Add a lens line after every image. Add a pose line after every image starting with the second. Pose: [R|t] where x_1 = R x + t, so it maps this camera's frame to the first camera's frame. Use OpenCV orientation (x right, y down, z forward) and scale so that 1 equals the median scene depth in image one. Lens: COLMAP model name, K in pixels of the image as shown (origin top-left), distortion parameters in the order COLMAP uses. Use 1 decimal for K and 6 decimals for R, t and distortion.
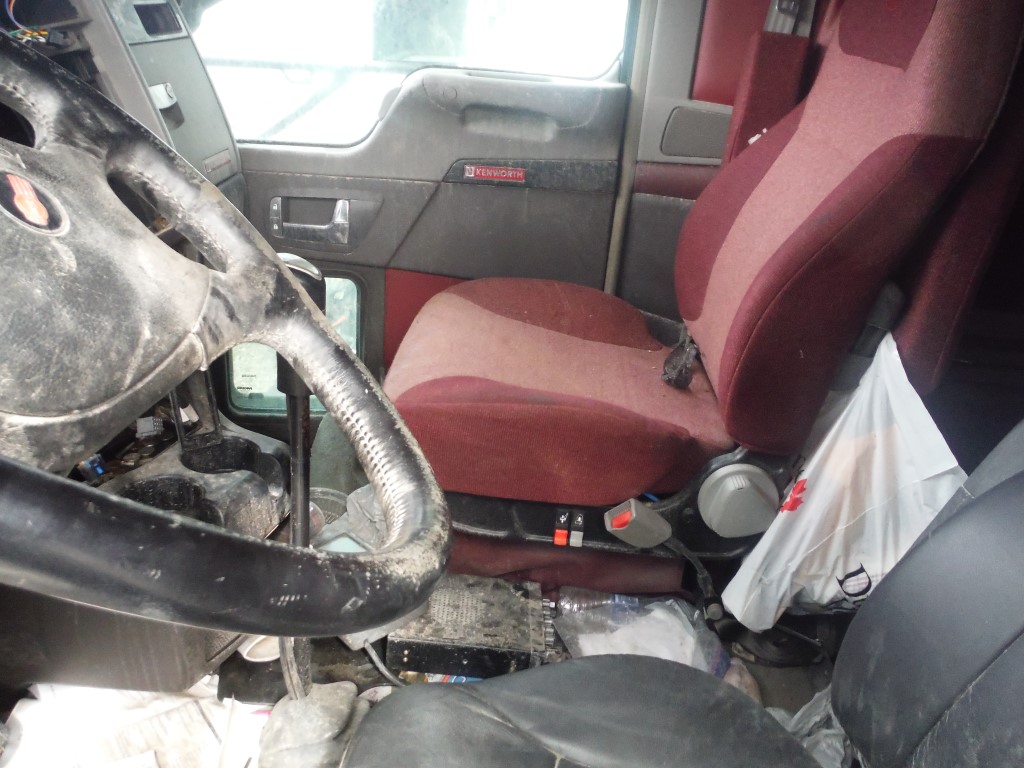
lens RADIAL K [[890.3, 0, 510.4], [0, 890.3, 382.0], [0, 0, 1]] dist [-0.073676, 0.034610]
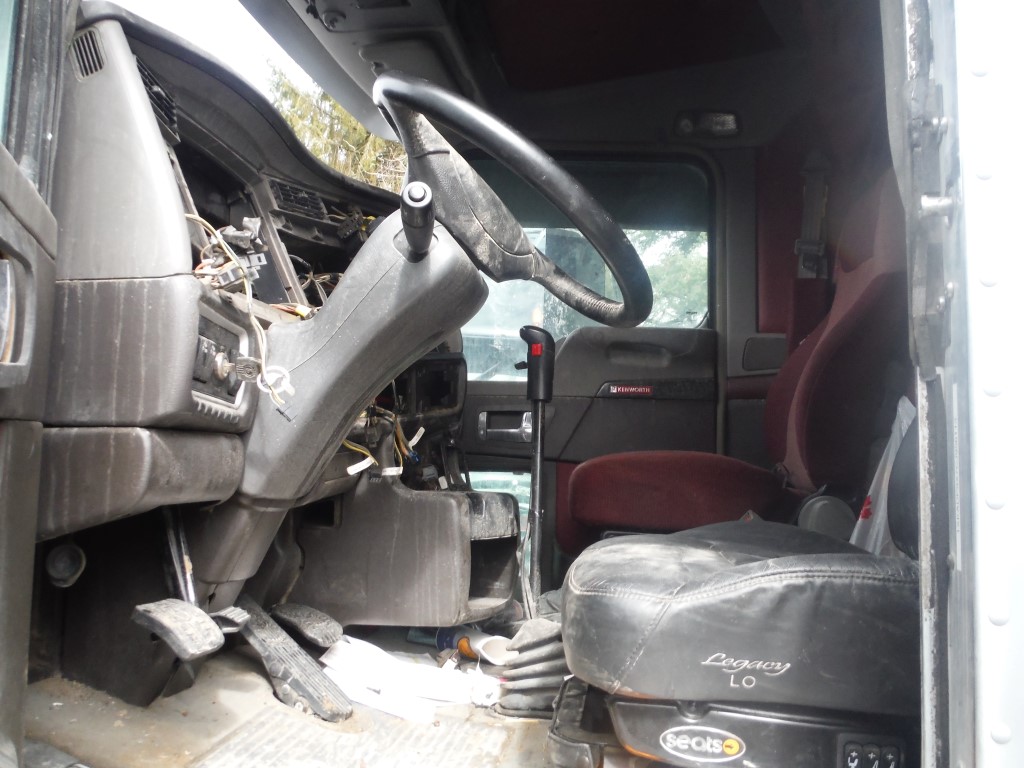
lens RADIAL K [[890.3, 0, 518.6], [0, 890.3, 384.9], [0, 0, 1]] dist [-0.073676, 0.034610]
pose [[0.993451, -0.071257, -0.089317, -0.069951], [0.017269, 0.866367, -0.499110, 0.488906], [0.112947, 0.494299, 0.861923, -0.291953]]
